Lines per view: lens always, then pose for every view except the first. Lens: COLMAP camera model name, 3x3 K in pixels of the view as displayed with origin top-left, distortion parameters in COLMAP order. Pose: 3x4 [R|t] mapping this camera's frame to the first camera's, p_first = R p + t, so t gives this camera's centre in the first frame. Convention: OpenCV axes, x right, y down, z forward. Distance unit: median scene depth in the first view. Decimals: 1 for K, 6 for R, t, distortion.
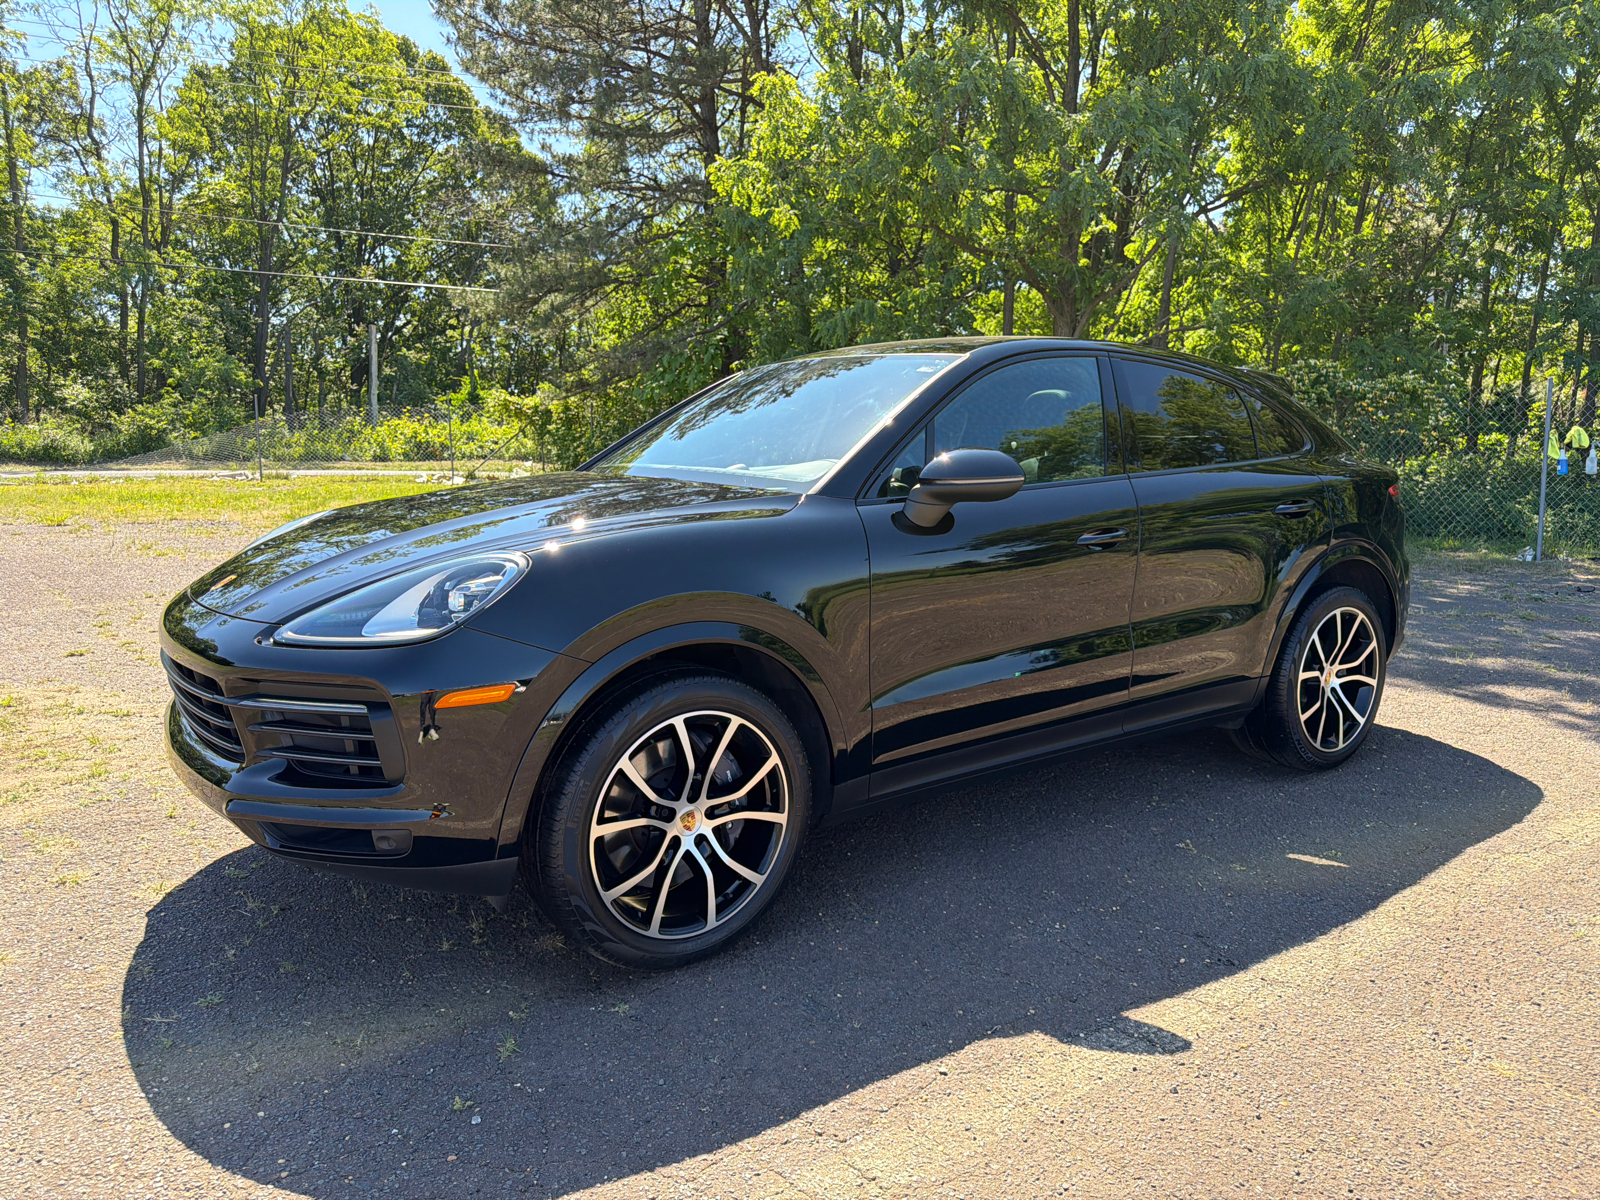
lens RADIAL K [[1149.2, 0, 793.0], [0, 1149.2, 605.1], [0, 0, 1]] dist [0.043979, -0.061979]
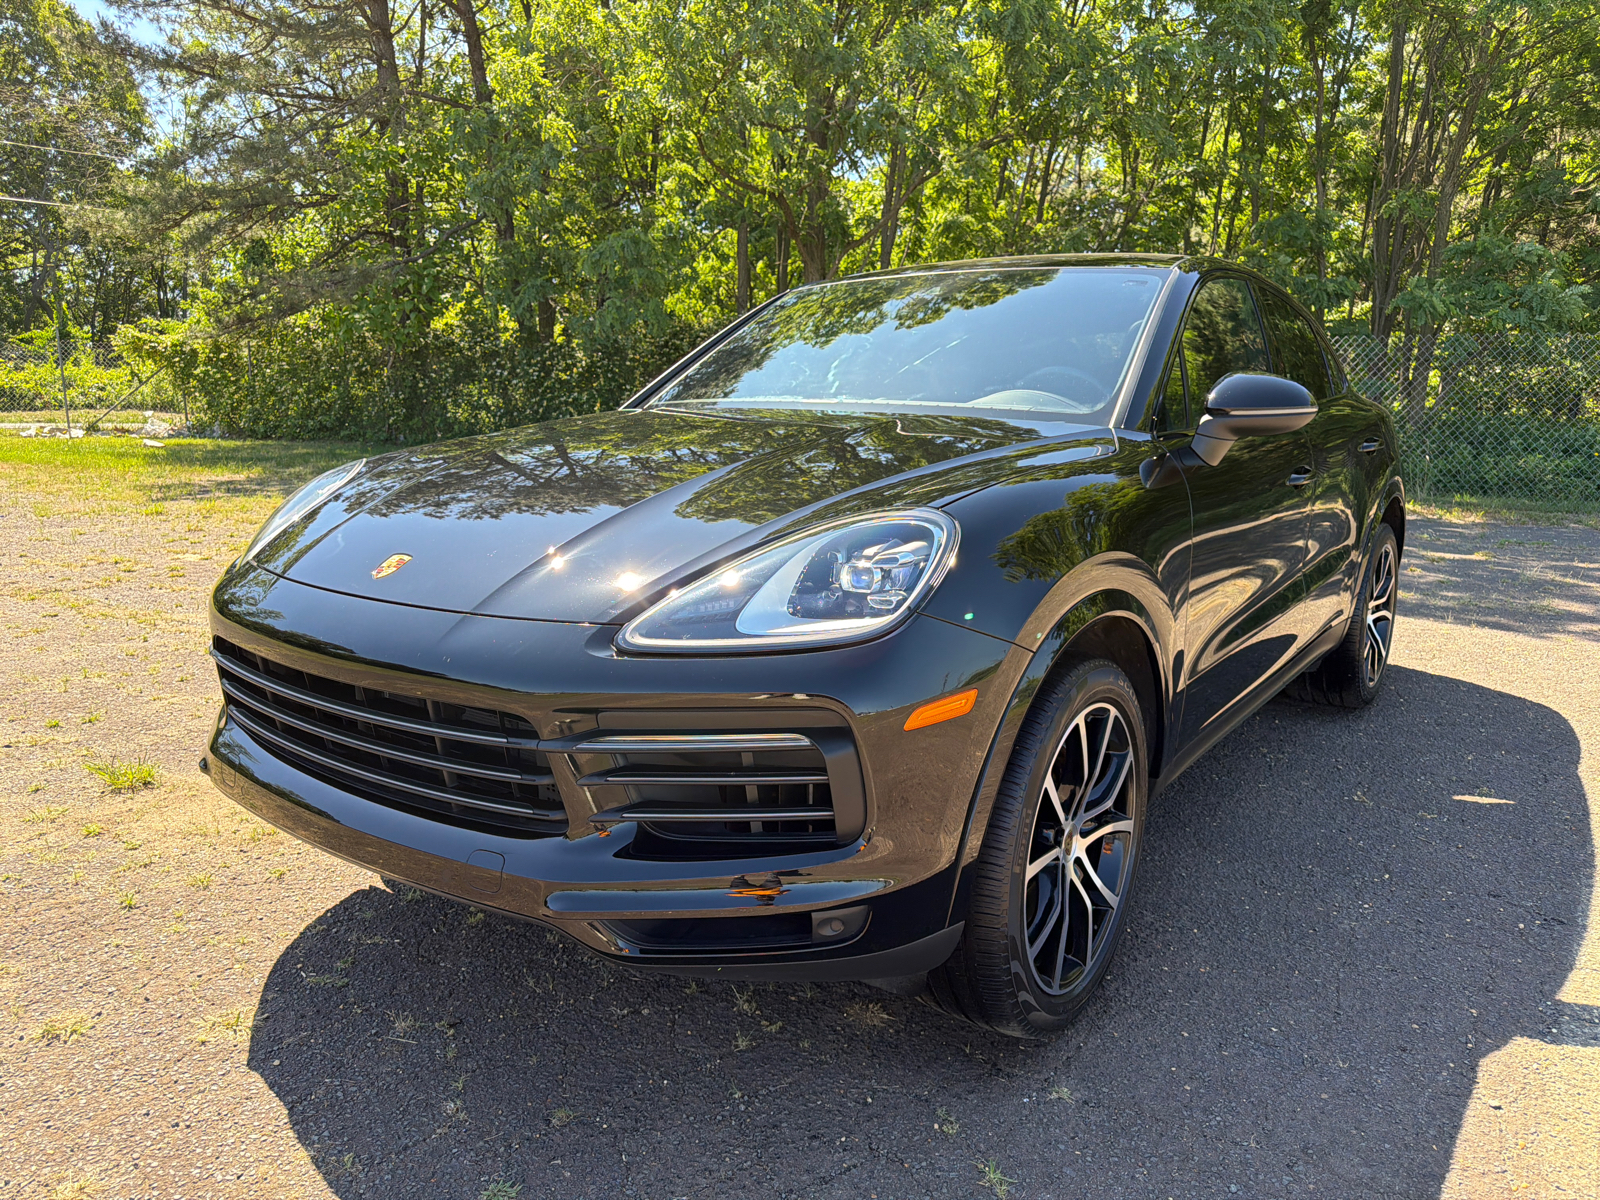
lens RADIAL K [[1149.2, 0, 793.0], [0, 1149.2, 605.1], [0, 0, 1]] dist [0.043979, -0.061979]
pose [[0.946897, -0.048385, 0.317875, -0.472886], [0.036489, 0.998397, 0.043276, -0.016157], [-0.319460, -0.029379, 0.947144, 0.284143]]
